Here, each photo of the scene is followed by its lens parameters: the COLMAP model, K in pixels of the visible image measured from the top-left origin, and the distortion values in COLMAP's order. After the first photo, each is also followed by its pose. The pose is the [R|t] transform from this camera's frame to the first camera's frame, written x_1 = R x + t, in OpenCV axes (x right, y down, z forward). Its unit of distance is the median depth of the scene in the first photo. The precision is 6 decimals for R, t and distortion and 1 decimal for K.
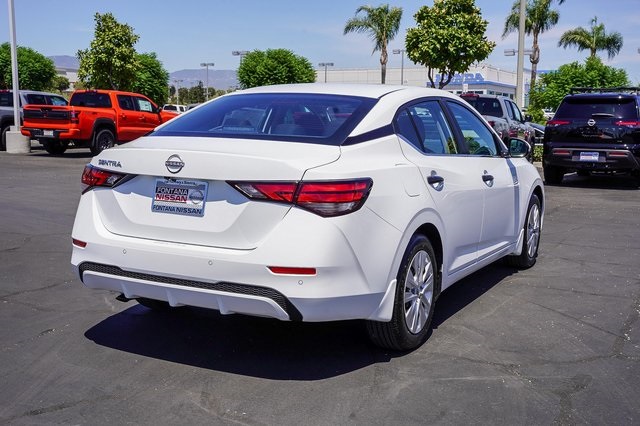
lens RADIAL K [[764.0, 0, 318.8], [0, 764.0, 212.7], [0, 0, 1]] dist [0.052579, 0.000000]
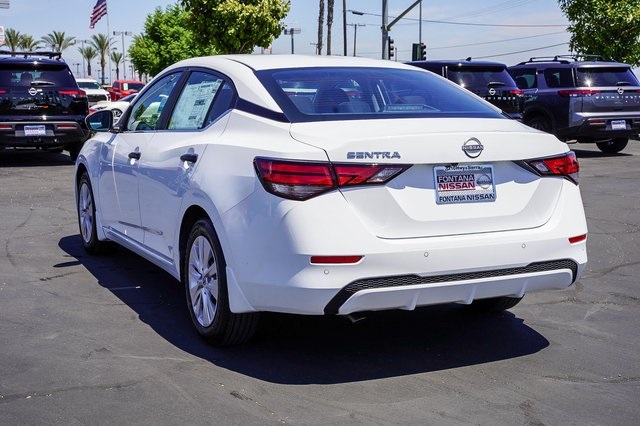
lens RADIAL K [[882.4, 0, 320.8], [0, 882.4, 211.7], [0, 0, 1]] dist [0.097265, 0.000000]
pose [[0.595388, -0.128395, 0.793113, -1.122010], [0.112311, 0.990756, 0.076080, -0.087040], [-0.795550, 0.043778, 0.604304, 0.498356]]
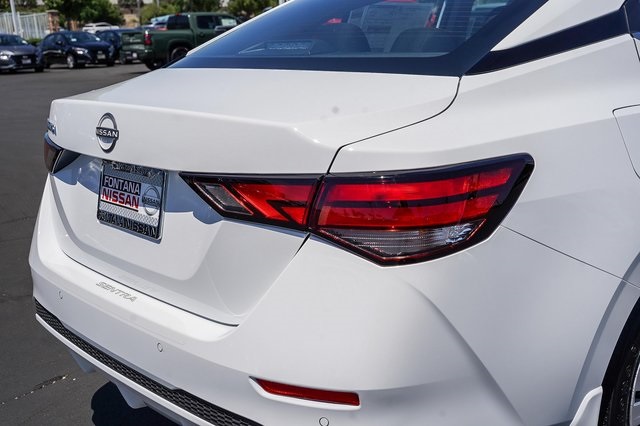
lens RADIAL K [[797.3, 0, 317.1], [0, 797.3, 212.1], [0, 0, 1]] dist [-0.015039, 0.000000]
pose [[0.926771, 0.014979, -0.375328, 0.122527], [0.028667, 0.993470, 0.110433, -0.064322], [0.374531, -0.113106, 0.920290, 0.568035]]
